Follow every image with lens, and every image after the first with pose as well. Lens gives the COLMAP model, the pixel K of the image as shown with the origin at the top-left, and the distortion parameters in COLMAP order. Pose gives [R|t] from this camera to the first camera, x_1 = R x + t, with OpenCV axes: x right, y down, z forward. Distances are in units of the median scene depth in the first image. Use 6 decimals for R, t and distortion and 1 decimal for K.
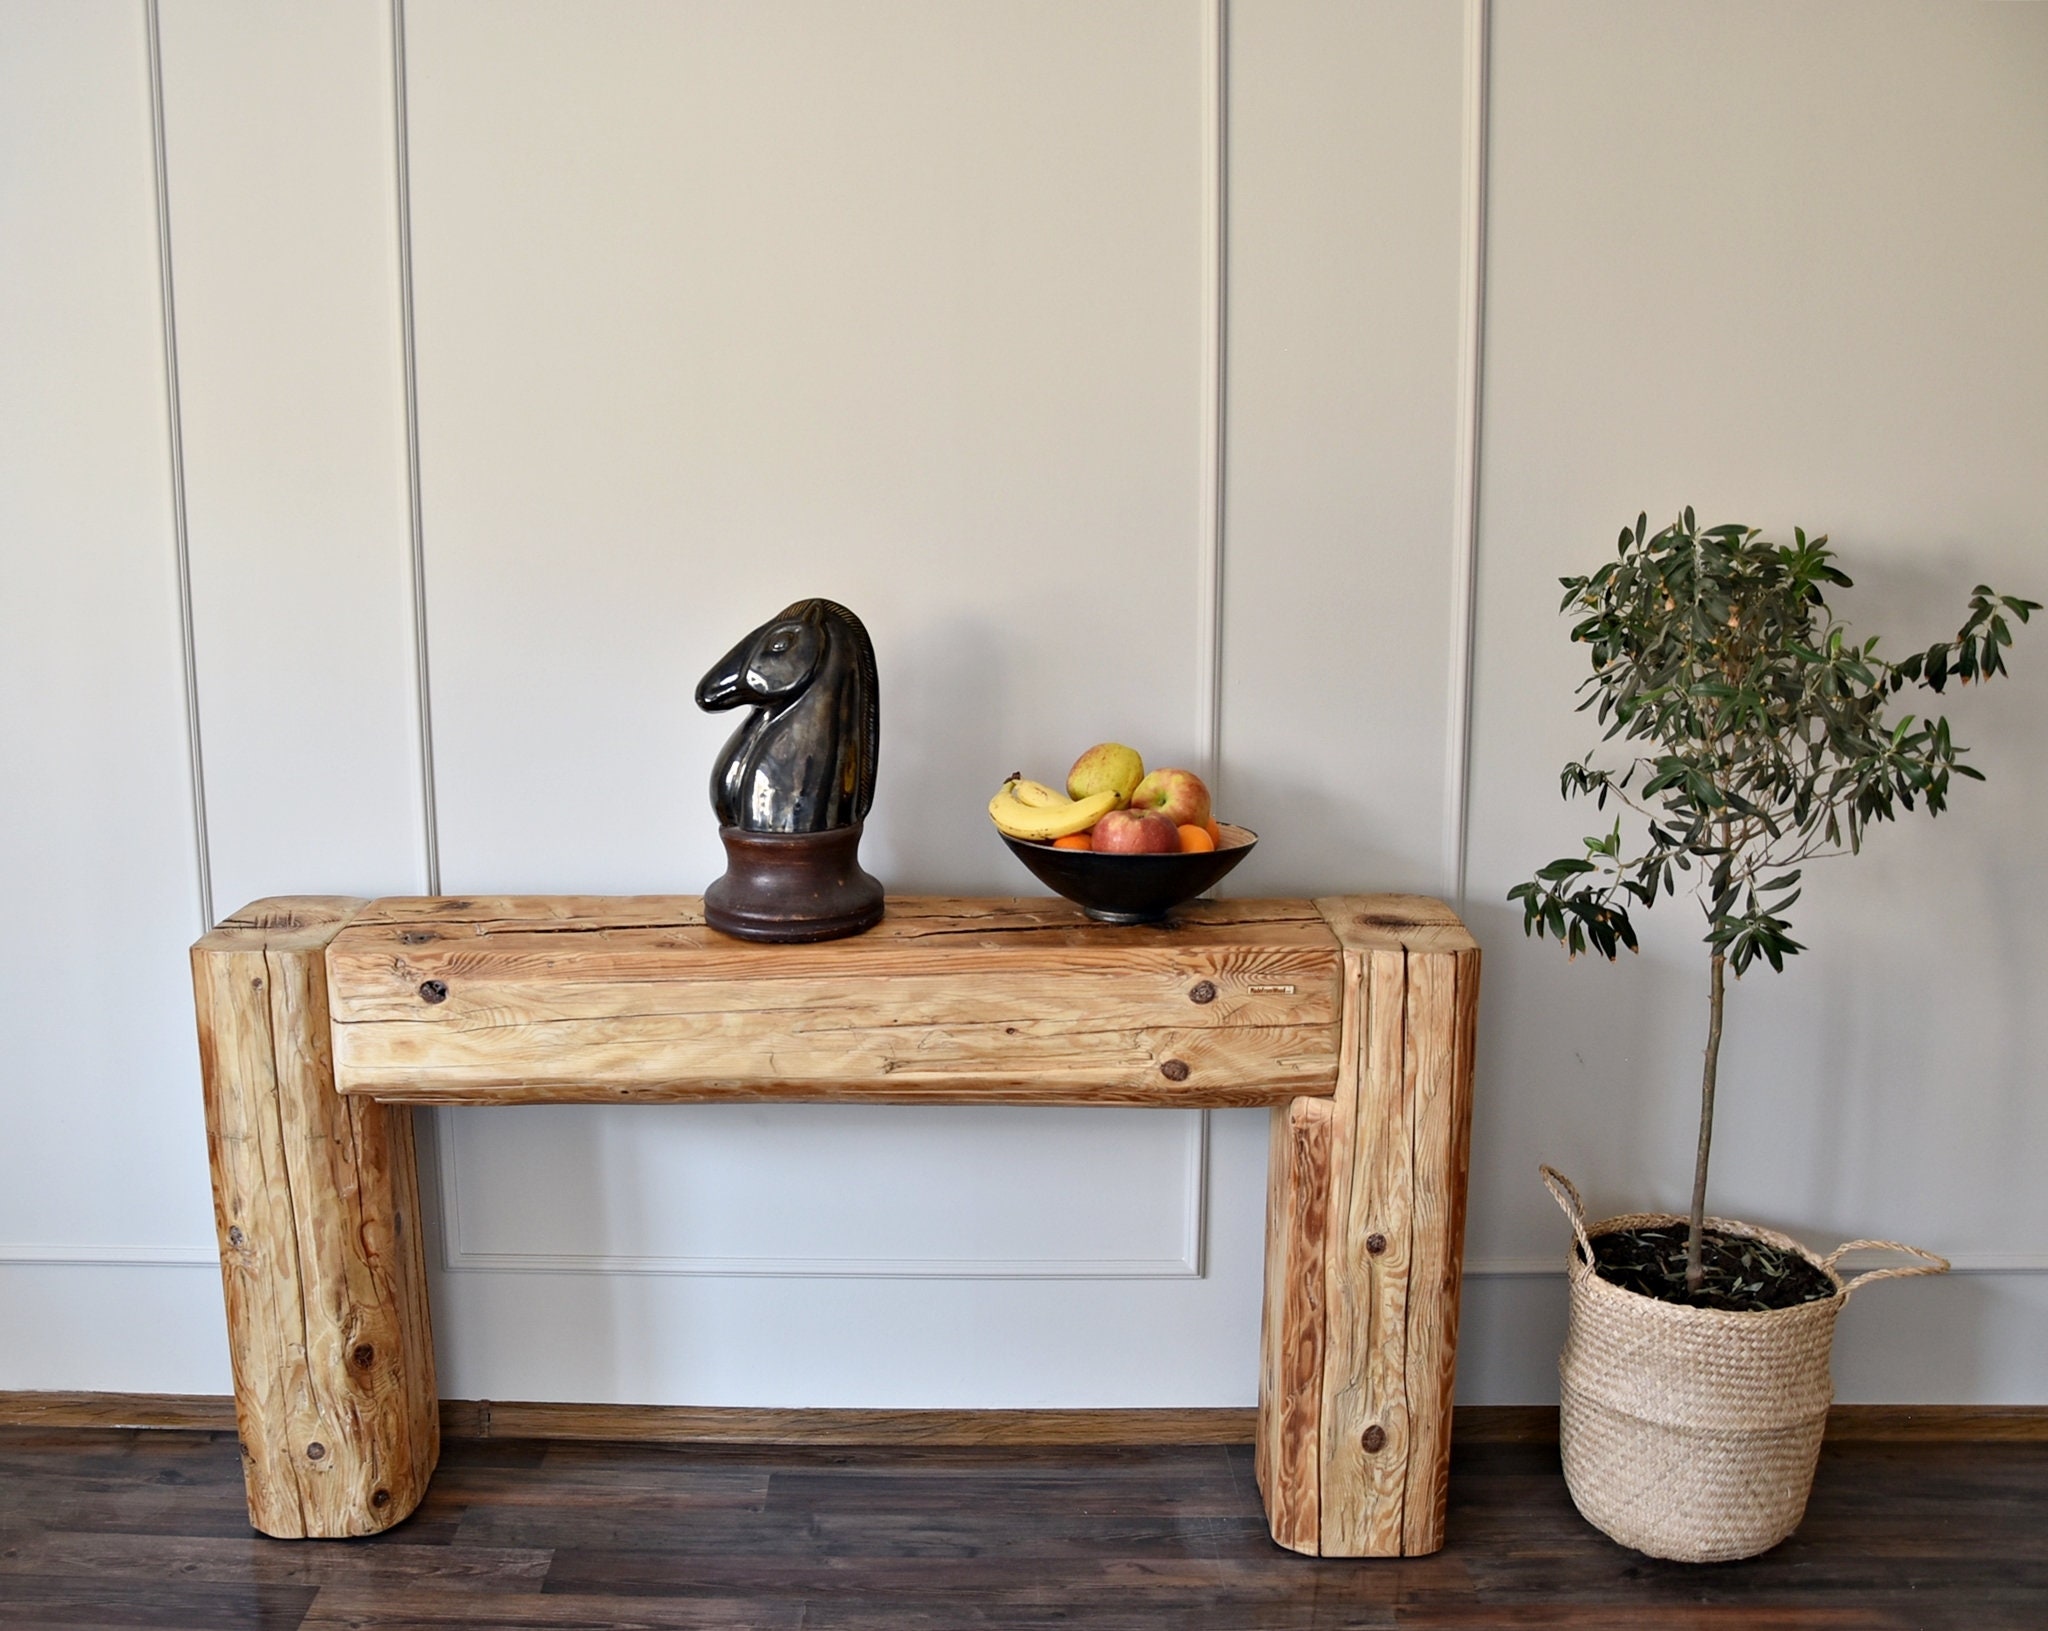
lens RADIAL K [[1958.9, 0, 863.8], [0, 1958.9, 821.1], [0, 0, 1]] dist [-0.159423, 0.149648]
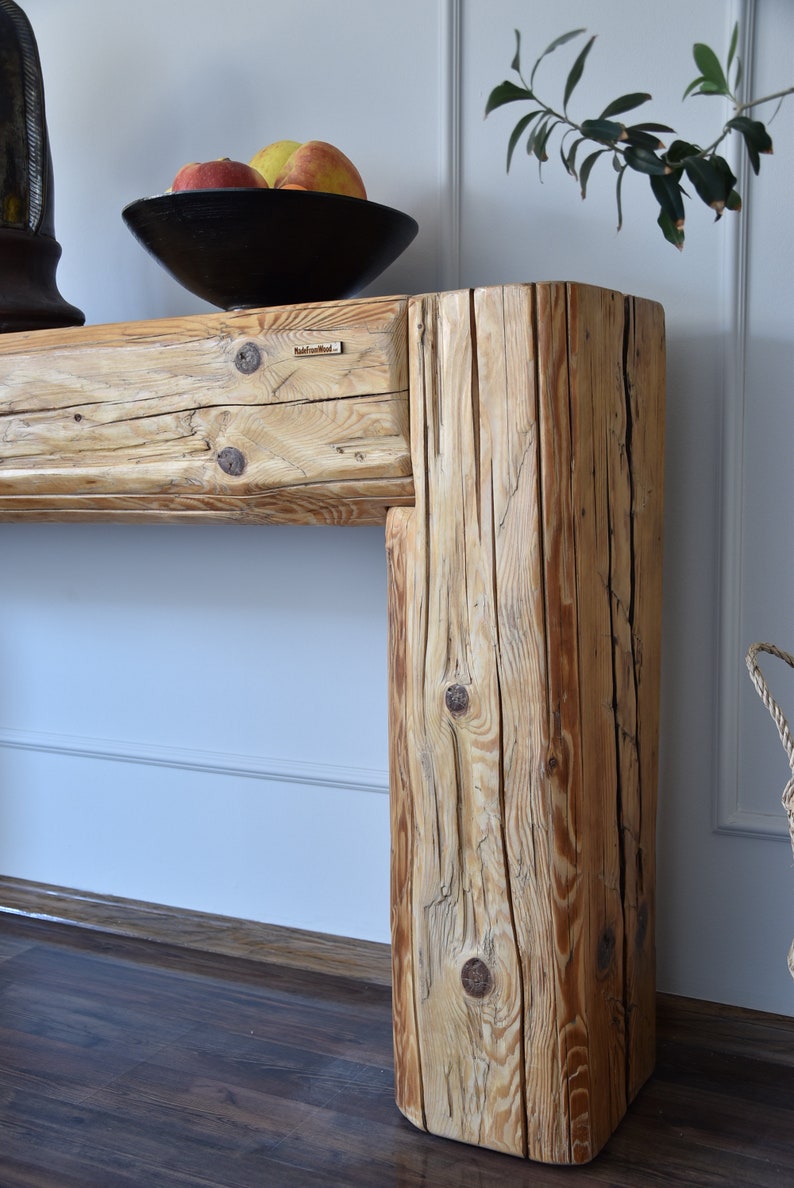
lens RADIAL K [[1257.2, 0, 415.5], [0, 1257.2, 614.8], [0, 0, 1]] dist [-0.059761, 0.276475]
pose [[0.909243, 0.046968, -0.413608, 0.444871], [-0.074791, 0.995877, -0.051327, 0.209402], [0.409493, 0.077603, 0.909007, 0.534983]]
